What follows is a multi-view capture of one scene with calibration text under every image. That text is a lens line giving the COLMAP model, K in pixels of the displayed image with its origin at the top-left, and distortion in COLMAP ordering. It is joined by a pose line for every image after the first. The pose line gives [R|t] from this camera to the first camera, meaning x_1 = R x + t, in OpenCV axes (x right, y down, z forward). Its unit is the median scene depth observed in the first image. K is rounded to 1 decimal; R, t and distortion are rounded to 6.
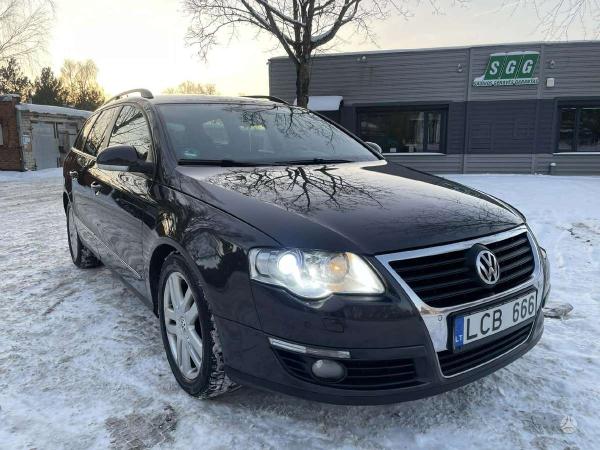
lens RADIAL K [[459.0, 0, 301.1], [0, 459.0, 225.1], [0, 0, 1]] dist [0.058995, -0.077501]
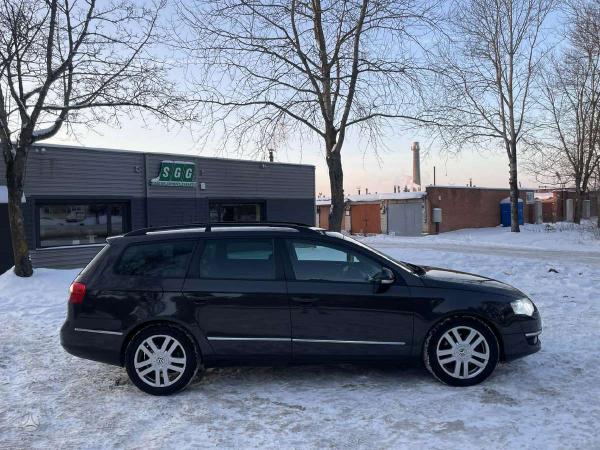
lens RADIAL K [[459.0, 0, 305.8], [0, 459.0, 222.4], [0, 0, 1]] dist [0.058995, -0.077501]
pose [[0.561319, -0.020059, 0.827357, -0.383973], [0.160124, 0.983448, -0.084793, -0.047416], [-0.811962, 0.180075, 0.555240, 0.053234]]
